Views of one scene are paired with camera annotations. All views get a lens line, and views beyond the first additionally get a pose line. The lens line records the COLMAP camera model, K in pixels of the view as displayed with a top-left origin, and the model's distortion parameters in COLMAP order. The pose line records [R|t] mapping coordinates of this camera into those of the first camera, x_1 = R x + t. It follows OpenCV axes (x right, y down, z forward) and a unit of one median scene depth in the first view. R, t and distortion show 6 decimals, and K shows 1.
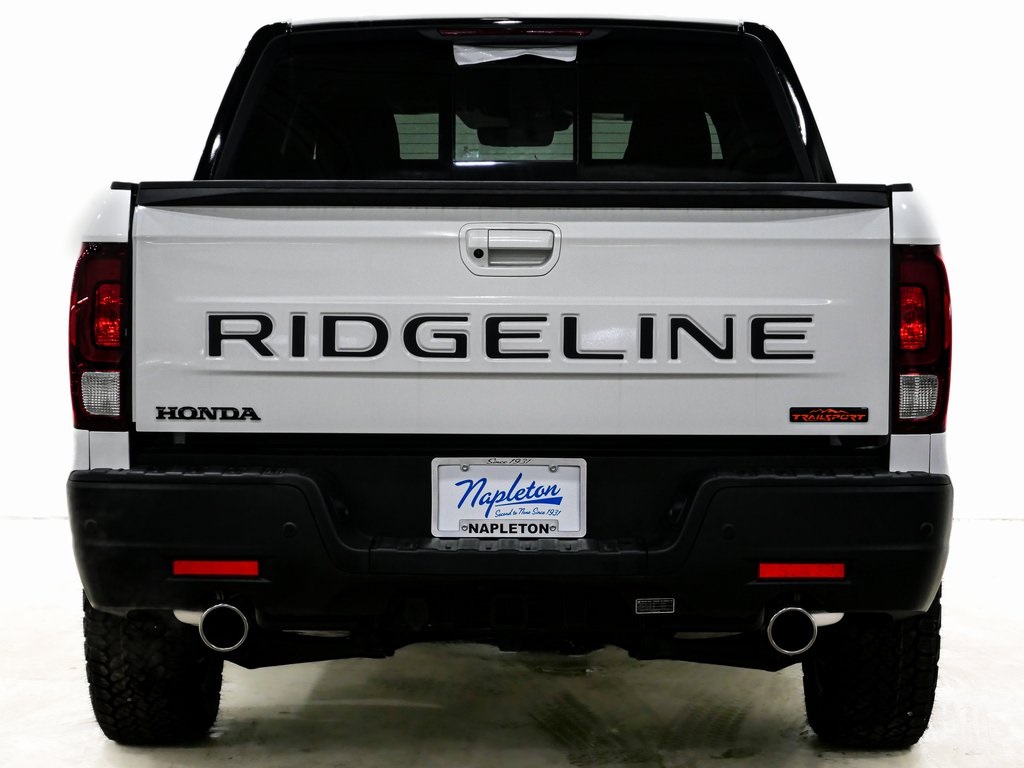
lens RADIAL K [[2696.8, 0, 503.0], [0, 2696.8, 383.3], [0, 0, 1]] dist [0.030538, 0.000000]
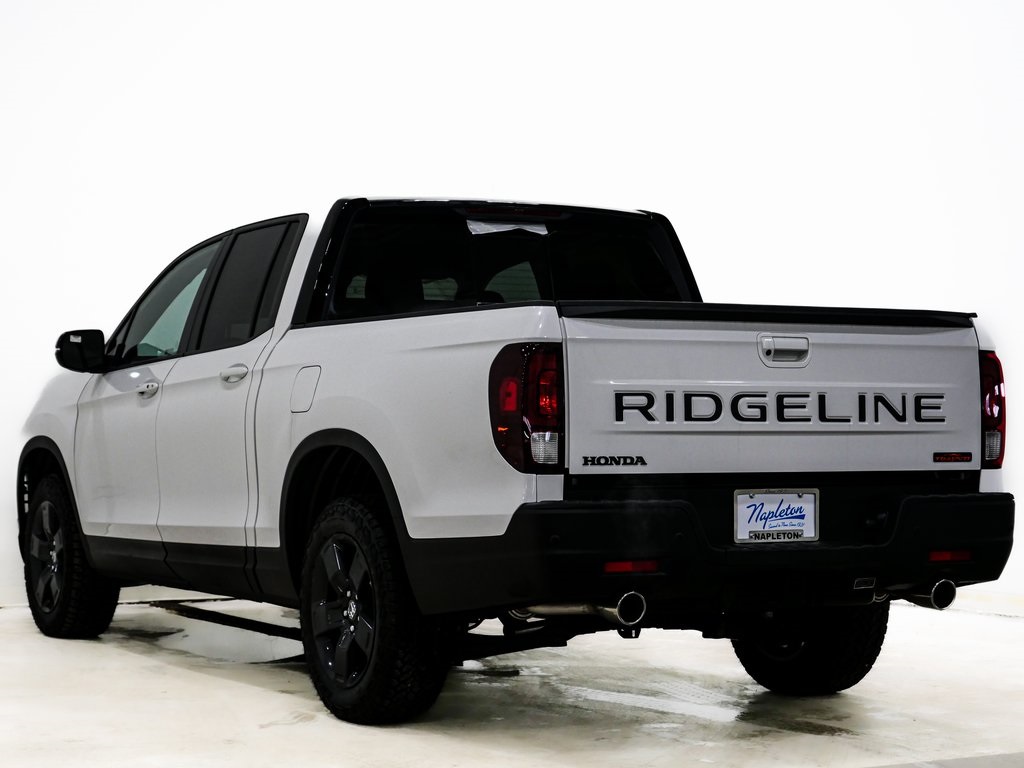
lens RADIAL K [[2232.6, 0, 514.3], [0, 2232.6, 390.5], [0, 0, 1]] dist [0.052800, 0.000000]
pose [[0.874515, 0.003850, 0.484983, -0.735891], [0.029032, 0.997760, -0.060270, 0.044074], [-0.484128, 0.066787, 0.872444, -0.021578]]
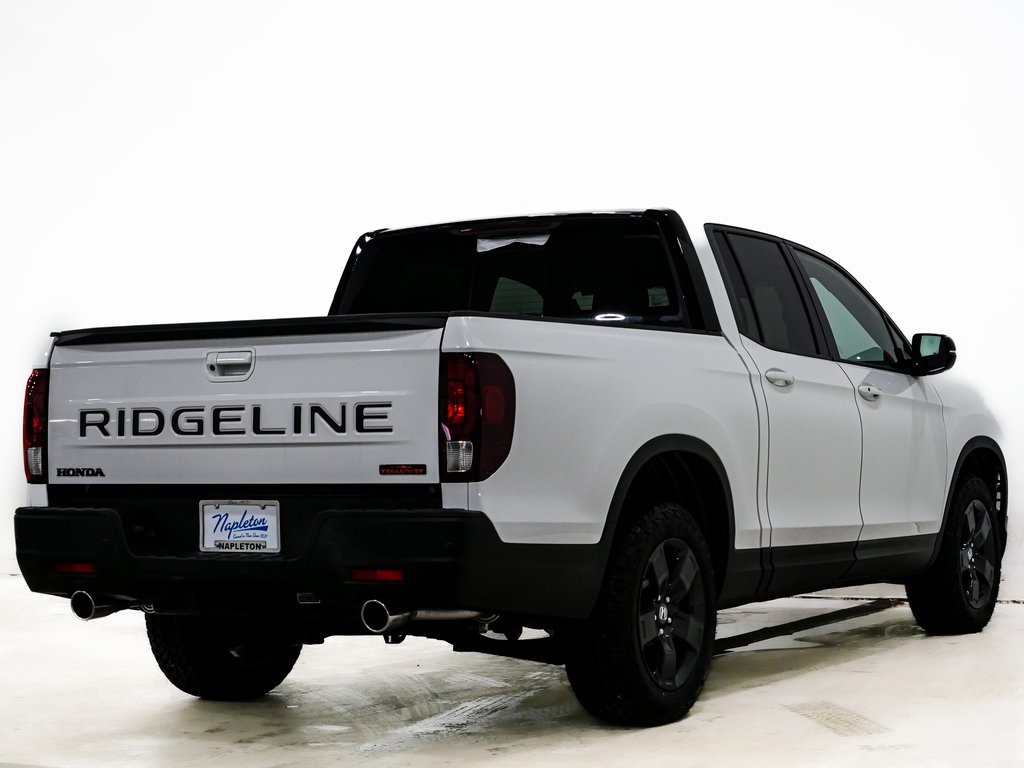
lens RADIAL K [[2082.0, 0, 509.0], [0, 2082.0, 385.7], [0, 0, 1]] dist [0.004578, 0.000000]
pose [[0.870270, -0.028299, -0.491761, 0.726905], [-0.008267, 0.997369, -0.072026, 0.047129], [0.492505, 0.066747, 0.867746, 0.040767]]
